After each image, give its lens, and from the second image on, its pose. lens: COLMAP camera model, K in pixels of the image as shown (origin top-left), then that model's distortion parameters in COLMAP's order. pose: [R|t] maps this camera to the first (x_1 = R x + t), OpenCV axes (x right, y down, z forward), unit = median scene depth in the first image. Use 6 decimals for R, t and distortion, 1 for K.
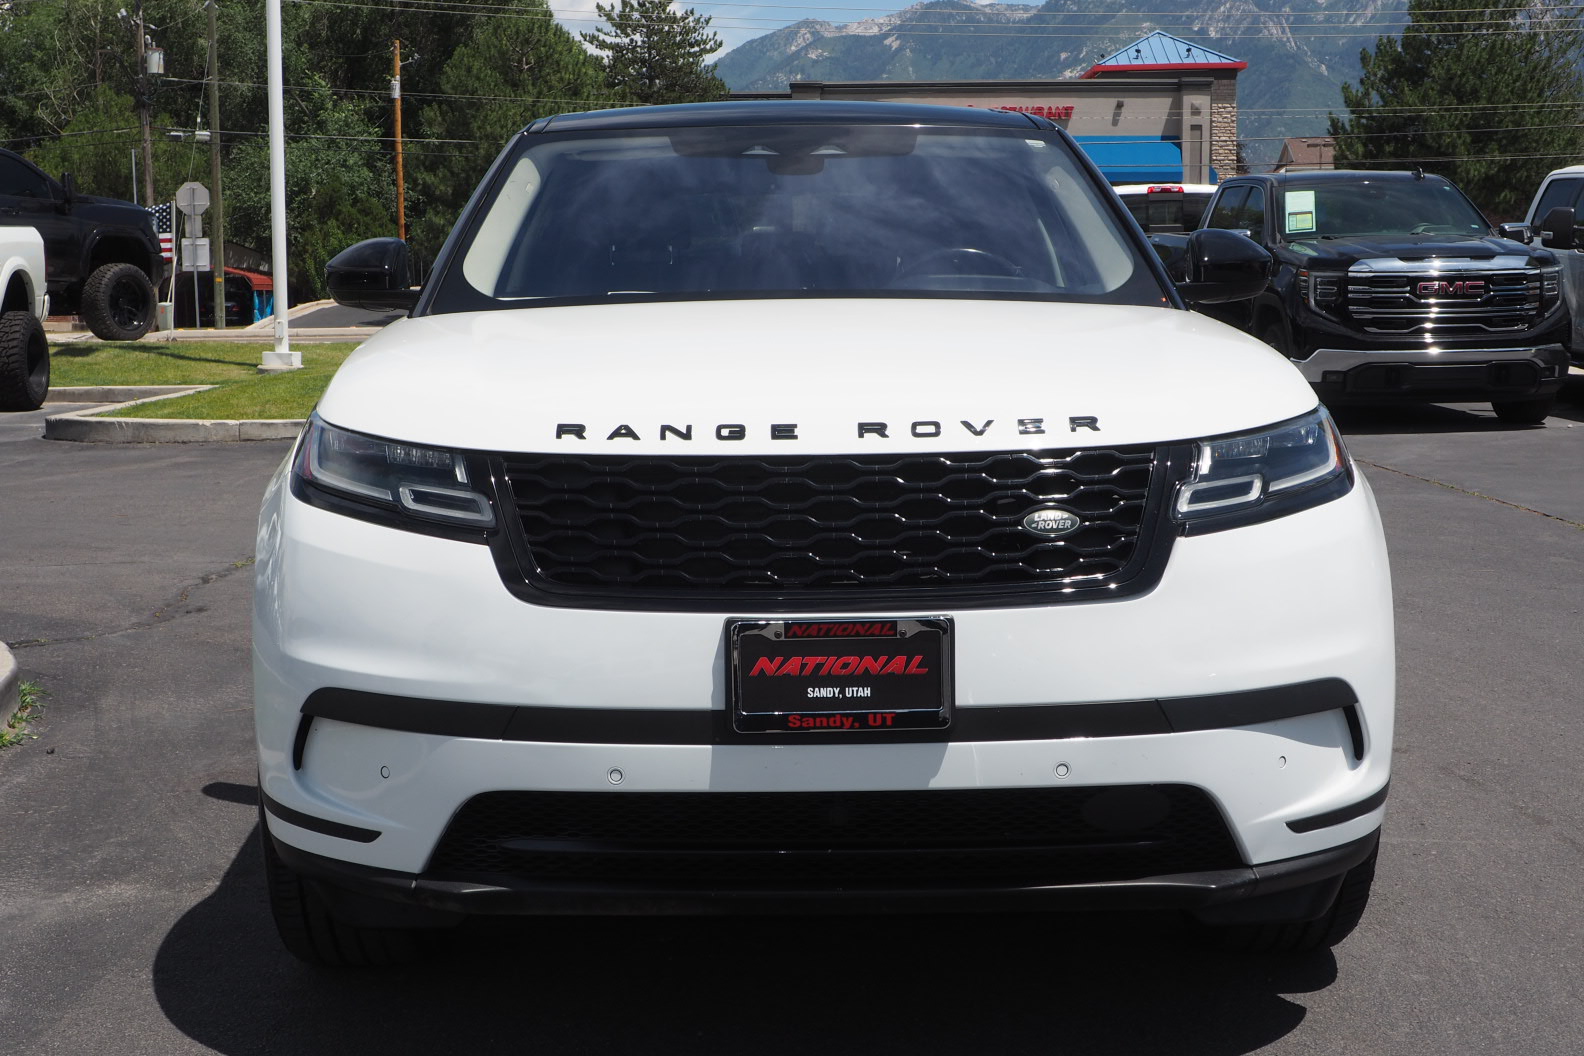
lens RADIAL K [[2177.7, 0, 792.0], [0, 2177.7, 528.0], [0, 0, 1]] dist [0.000834, 0.025338]
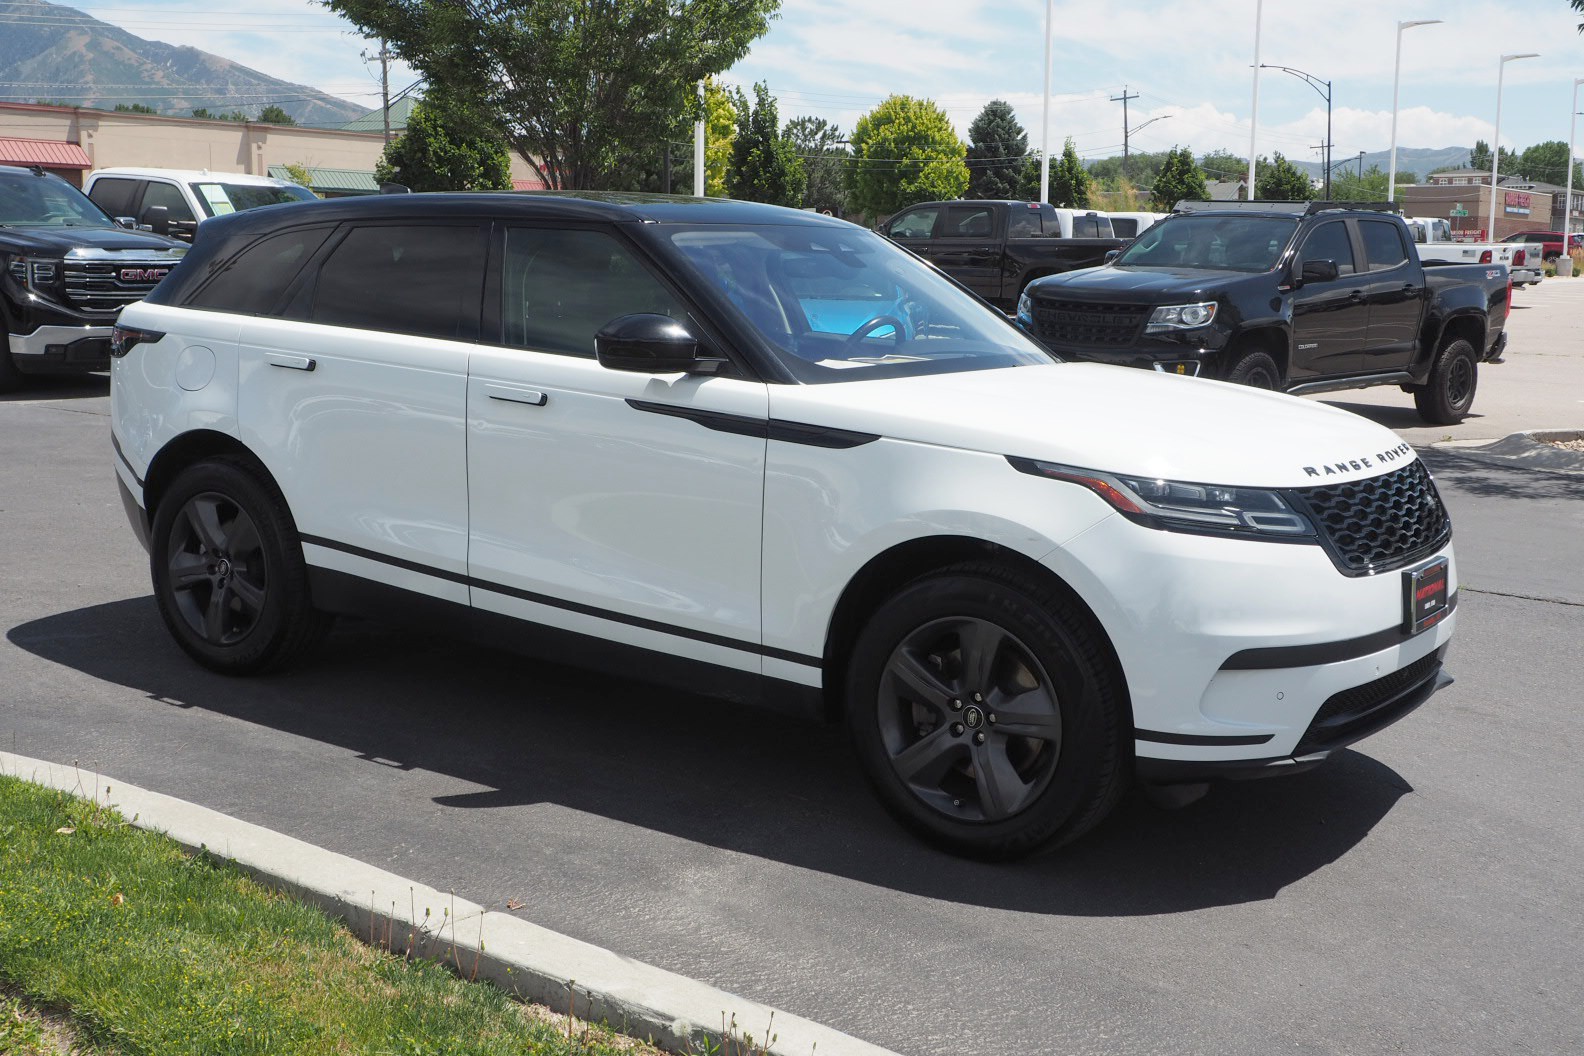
lens RADIAL K [[1849.4, 0, 744.4], [0, 1849.4, 525.9], [0, 0, 1]] dist [-0.003465, -0.031359]
pose [[0.590771, -0.097252, 0.800957, -1.099730], [0.058196, 0.995260, 0.077921, -0.102148], [-0.804738, 0.000579, 0.593630, 0.385351]]
